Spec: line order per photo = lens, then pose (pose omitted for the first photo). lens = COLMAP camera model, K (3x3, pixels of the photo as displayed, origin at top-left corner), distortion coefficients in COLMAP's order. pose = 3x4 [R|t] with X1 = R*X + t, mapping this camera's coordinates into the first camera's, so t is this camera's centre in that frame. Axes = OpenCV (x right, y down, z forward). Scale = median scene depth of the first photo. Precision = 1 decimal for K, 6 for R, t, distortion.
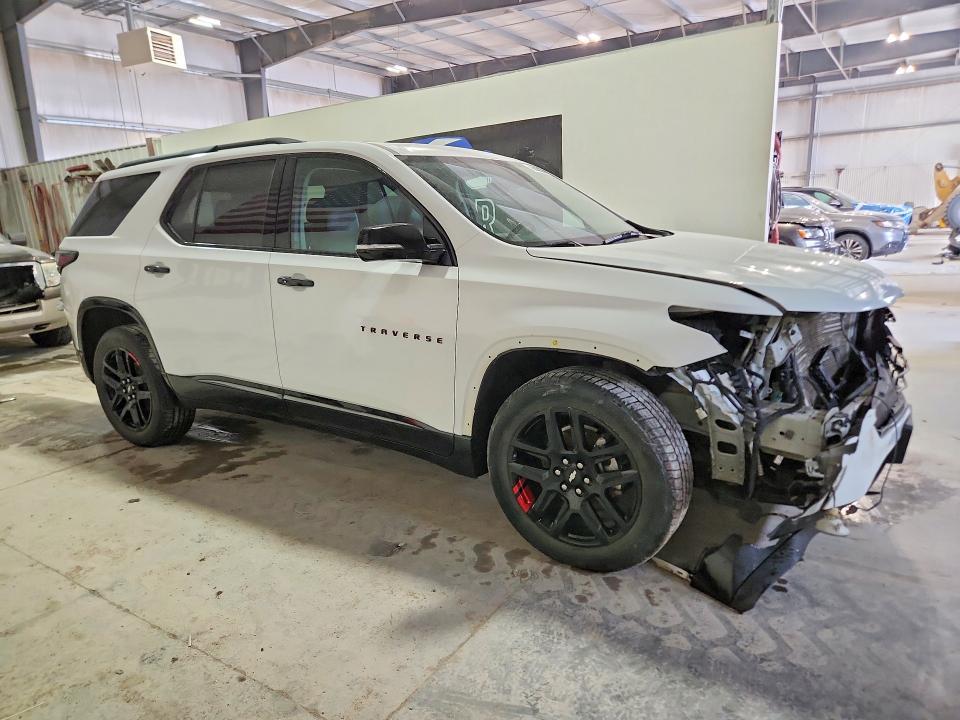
lens RADIAL K [[641.2, 0, 479.4], [0, 641.2, 361.5], [0, 0, 1]] dist [0.031542, -0.015406]
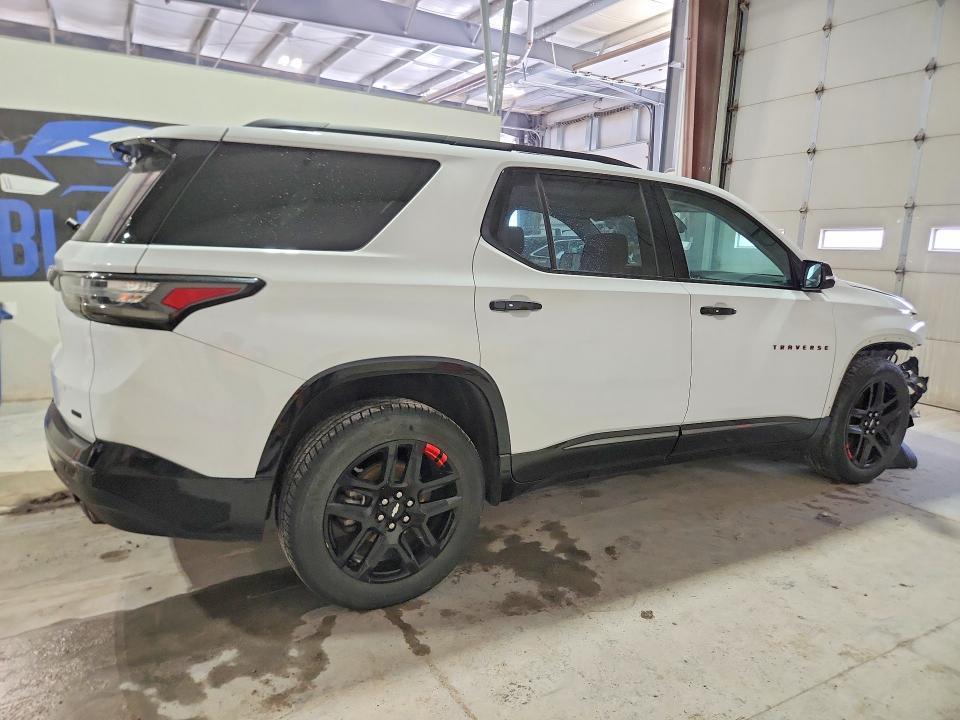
lens RADIAL K [[641.2, 0, 476.3], [0, 641.2, 356.2], [0, 0, 1]] dist [0.031542, -0.015406]
pose [[0.462645, -0.091559, 0.881803, -1.179045], [0.149414, 0.988477, 0.024243, -0.116542], [-0.873862, 0.120538, 0.470995, 0.745577]]
